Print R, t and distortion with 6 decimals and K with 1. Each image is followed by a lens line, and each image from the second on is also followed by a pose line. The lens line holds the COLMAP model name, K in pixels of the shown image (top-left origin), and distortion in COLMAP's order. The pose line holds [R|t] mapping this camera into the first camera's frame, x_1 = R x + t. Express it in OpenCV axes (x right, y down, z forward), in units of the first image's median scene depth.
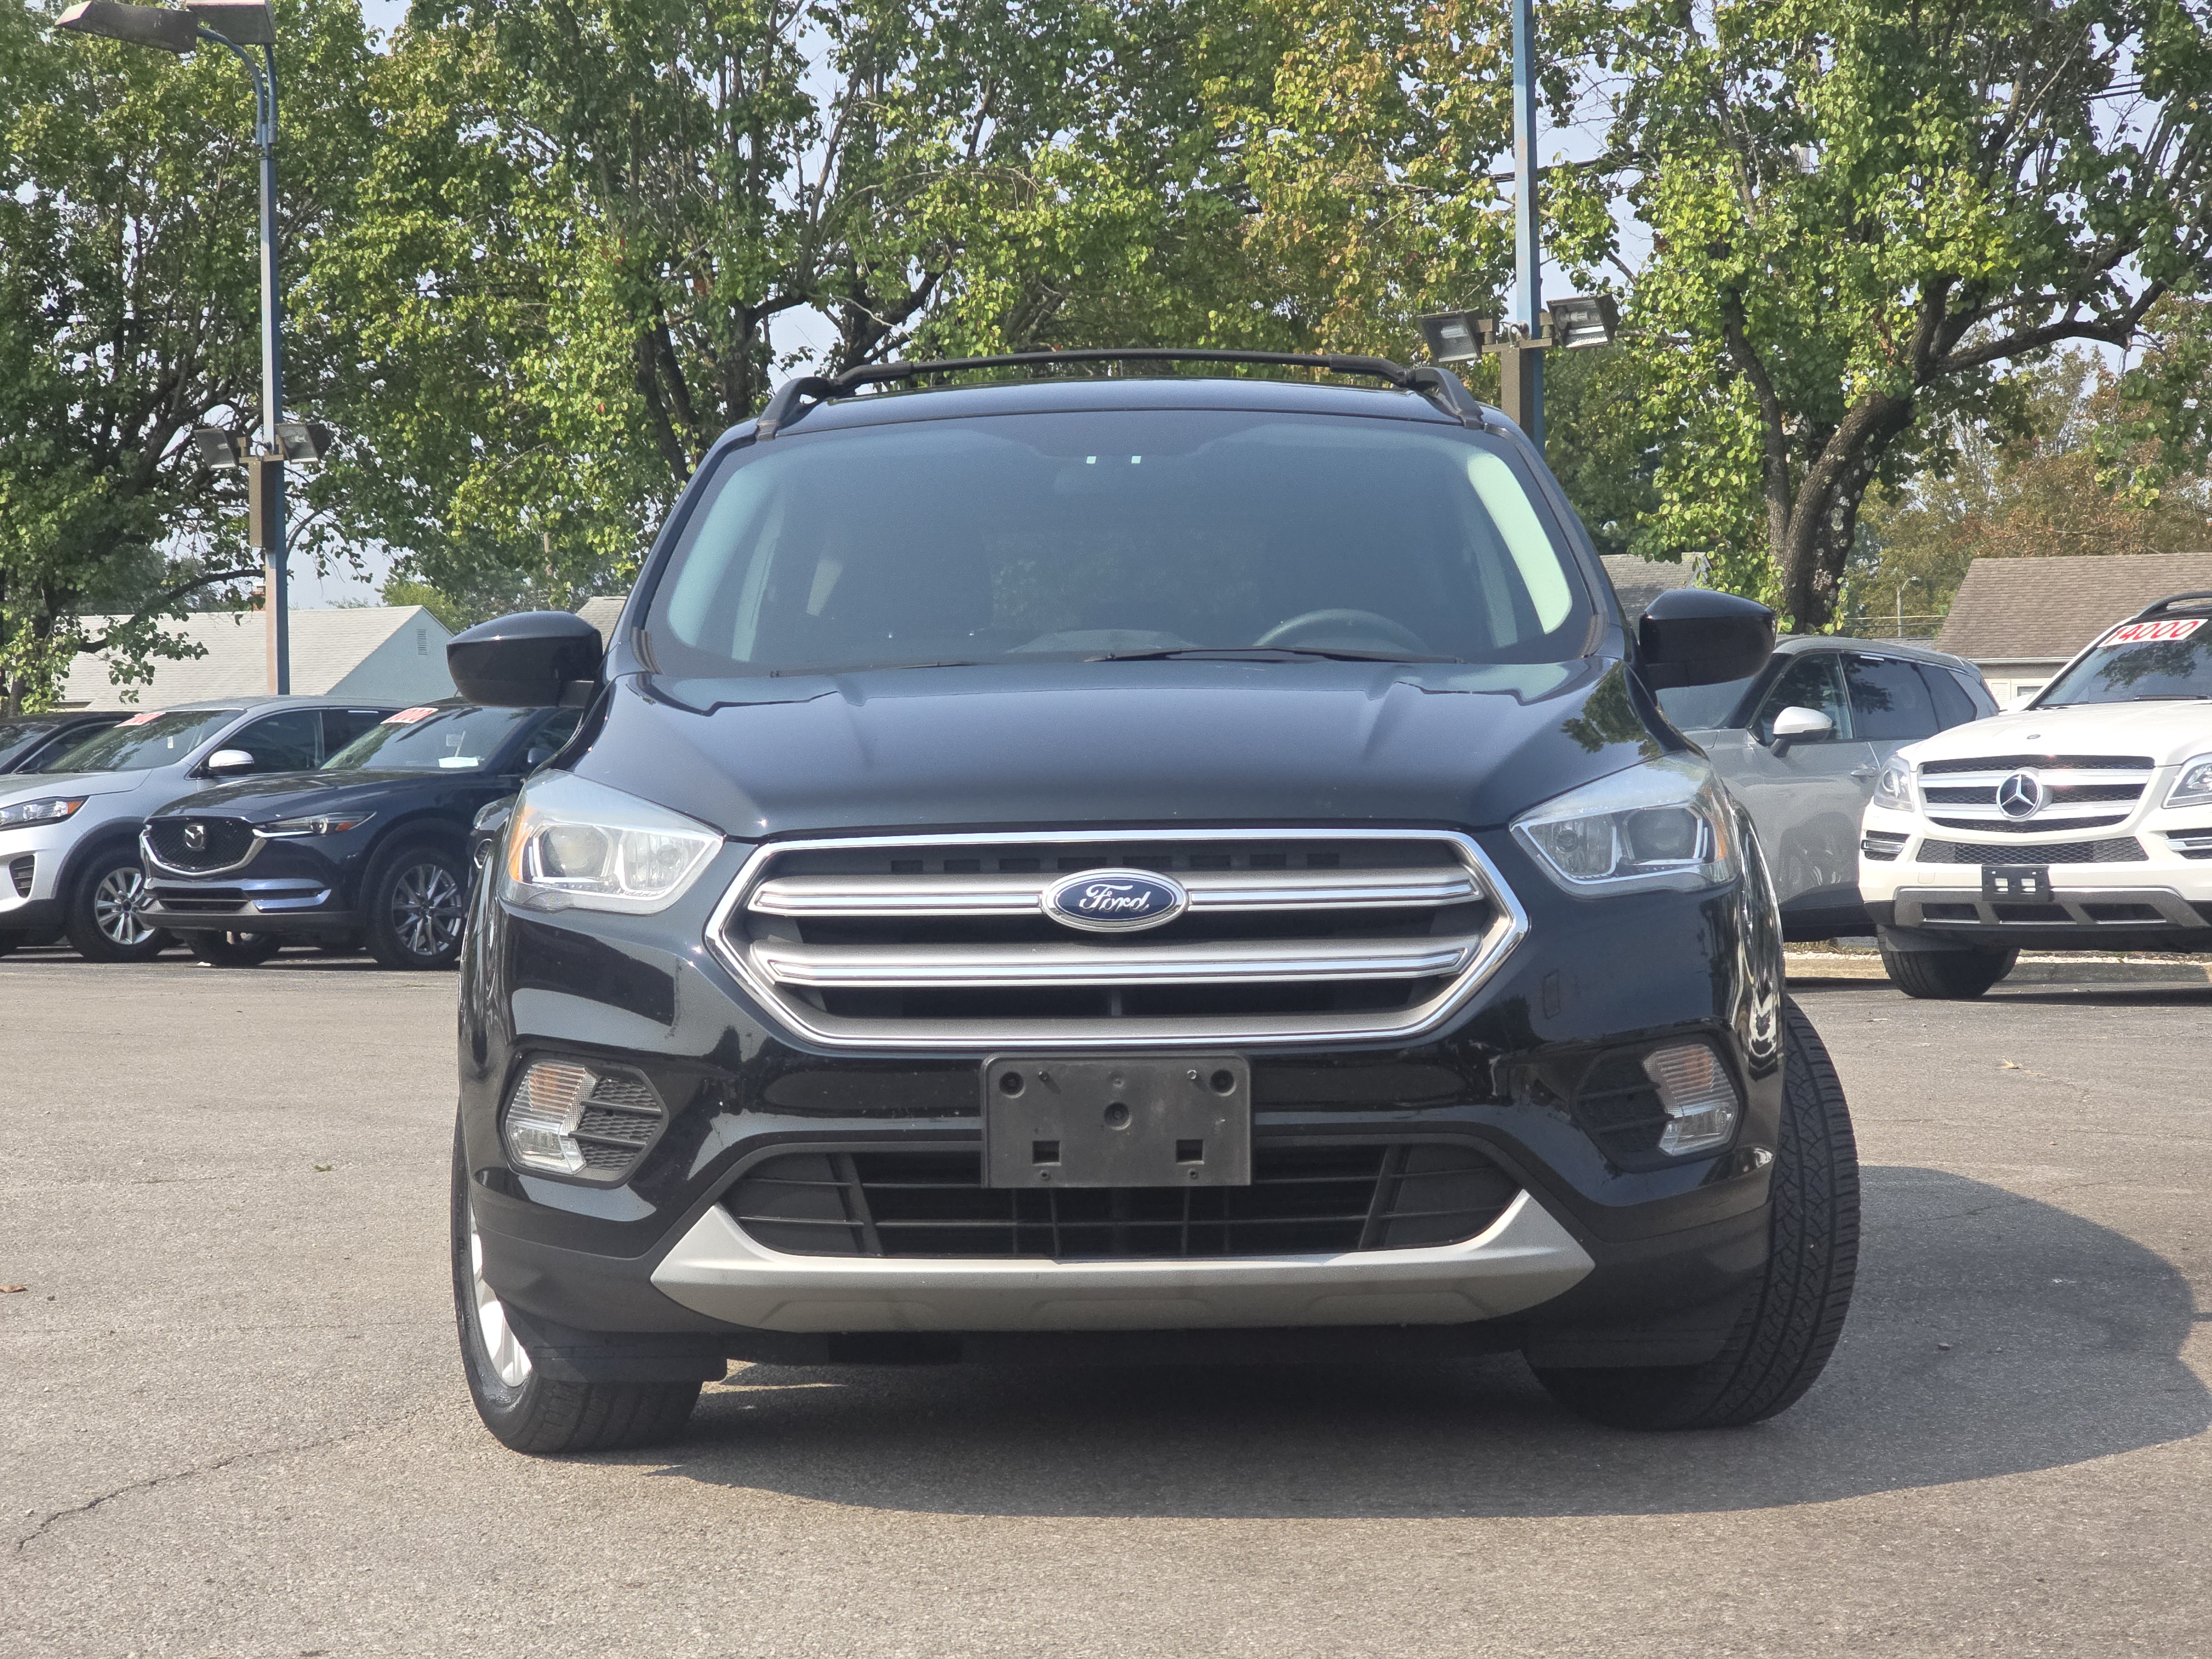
lens RADIAL K [[4582.8, 0, 1106.0], [0, 4582.8, 829.5], [0, 0, 1]] dist [-0.512483, 4.656476]
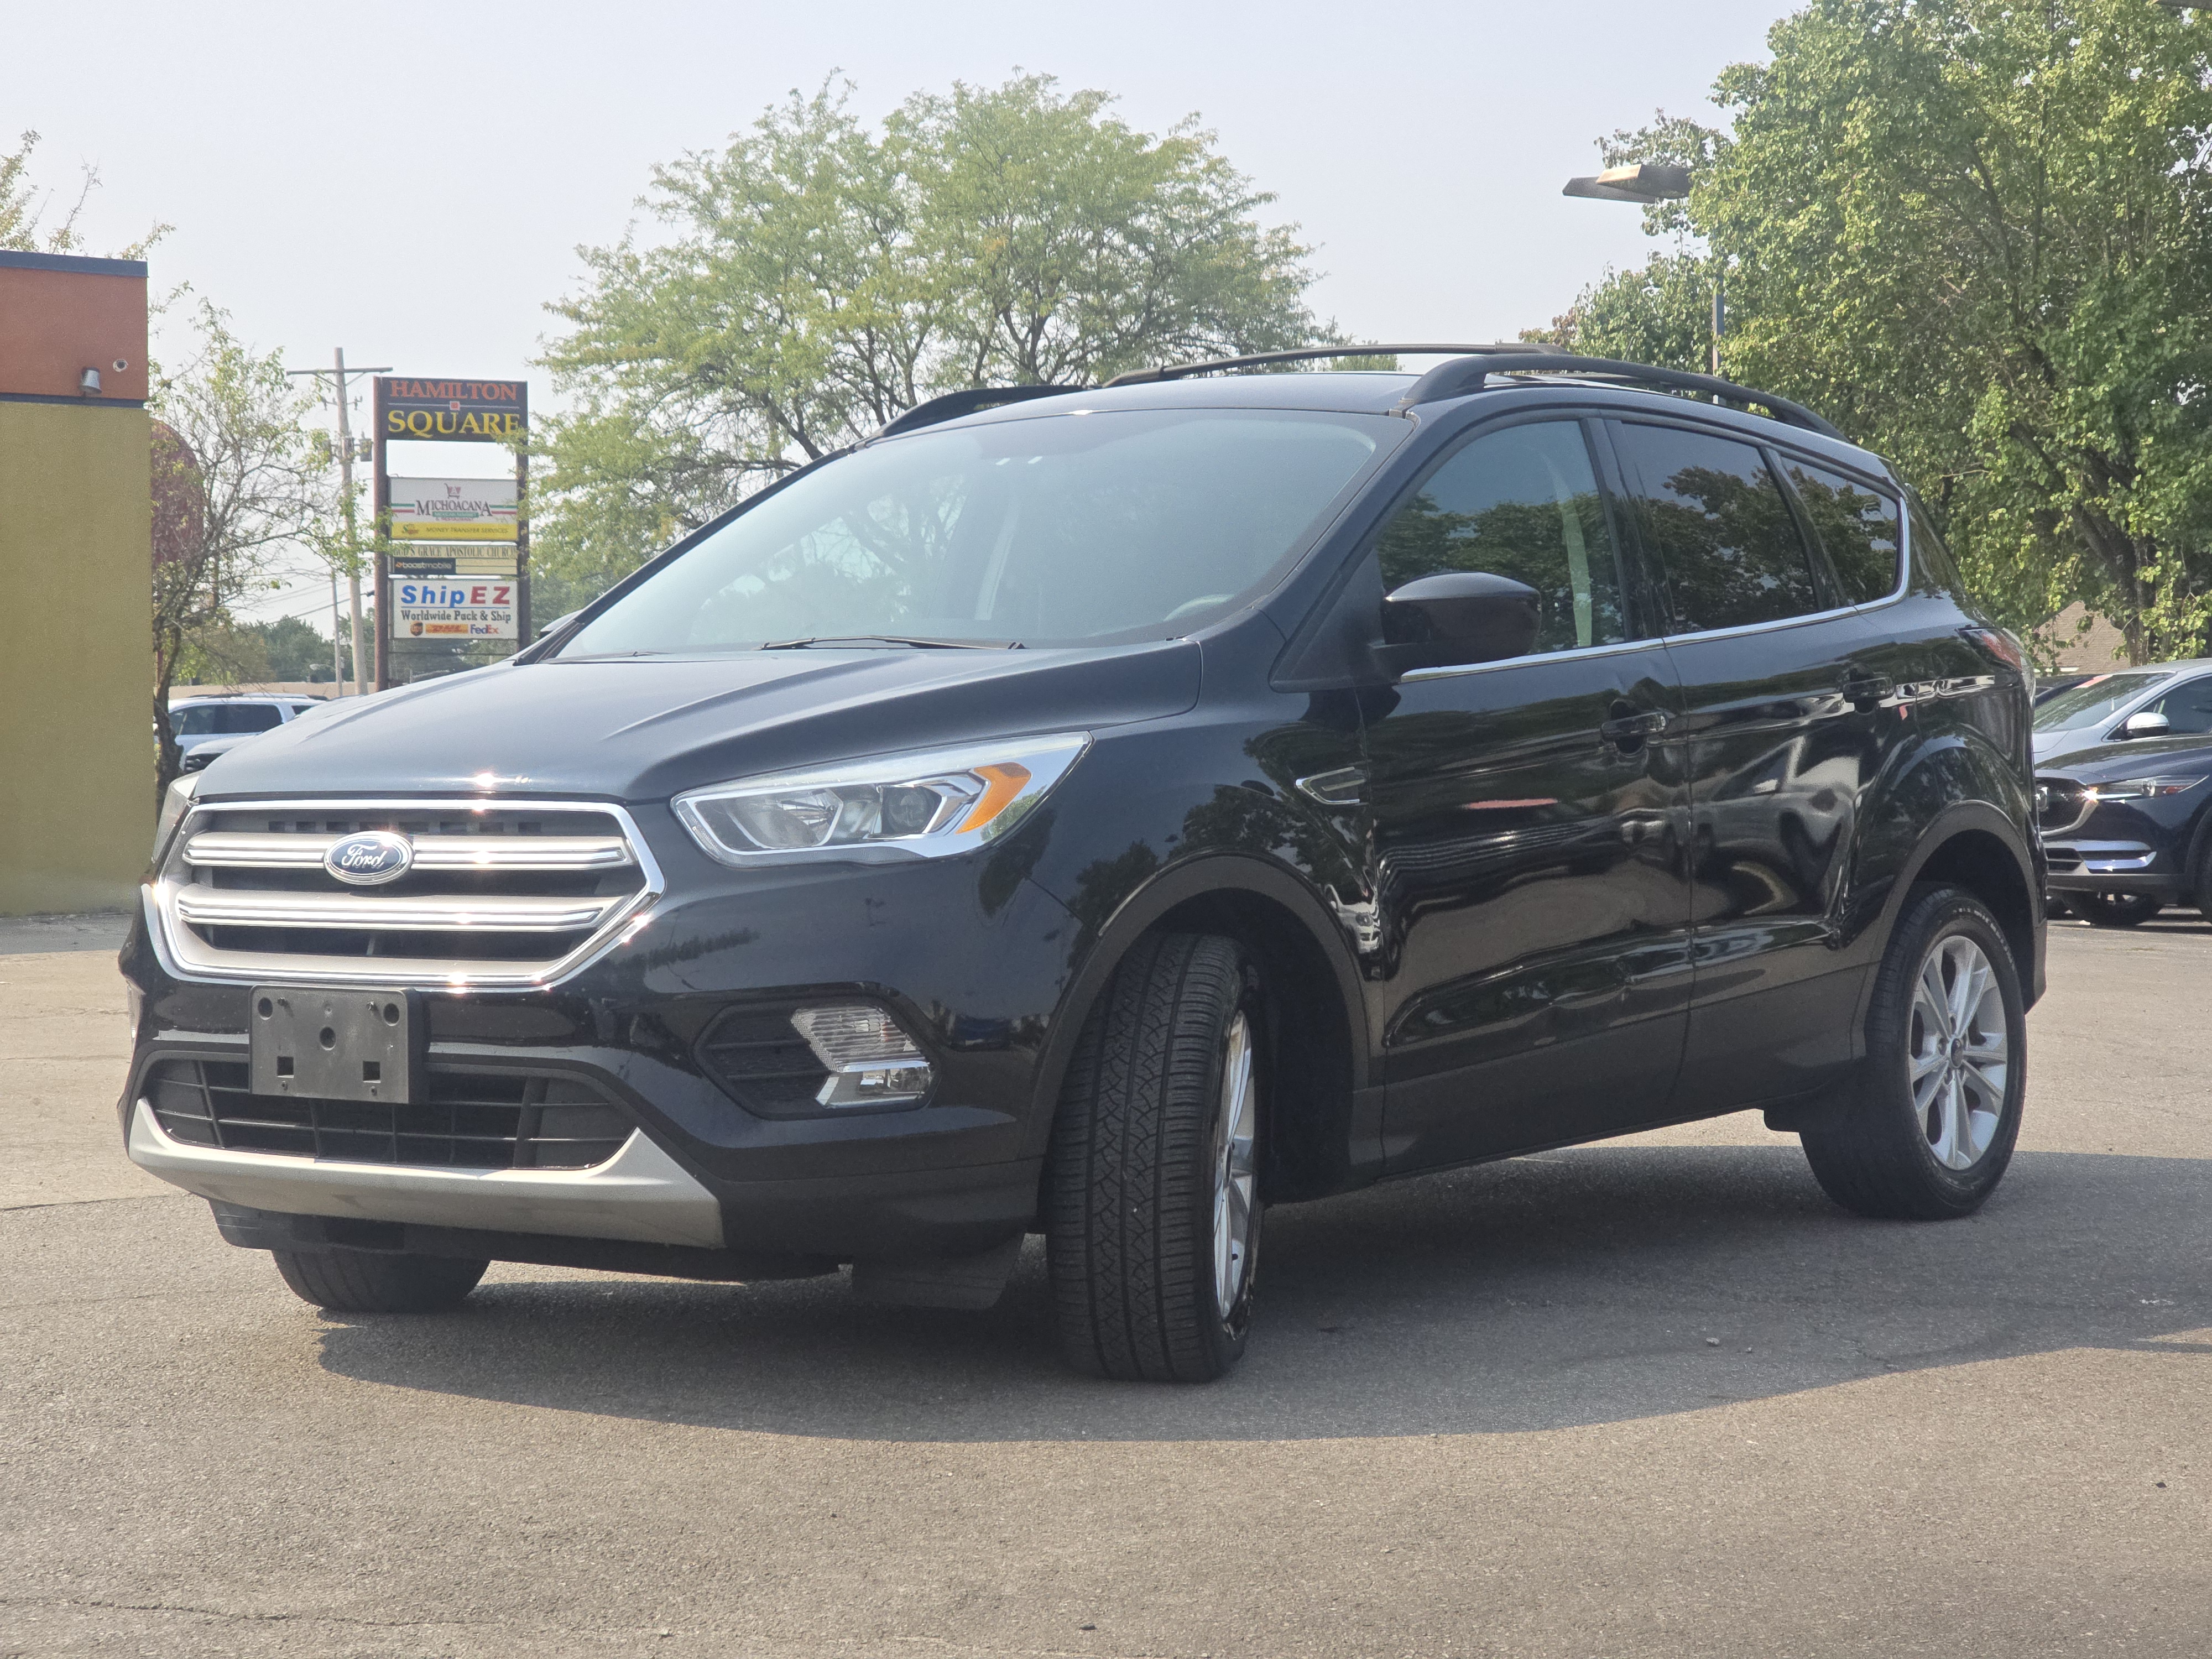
lens RADIAL K [[4582.8, 0, 1106.0], [0, 4582.8, 829.5], [0, 0, 1]] dist [-0.512483, 4.656476]
pose [[0.808032, 0.018791, -0.588839, 0.841138], [-0.012837, 0.999815, 0.014290, -0.011131], [0.588999, -0.003988, 0.808124, 0.162368]]
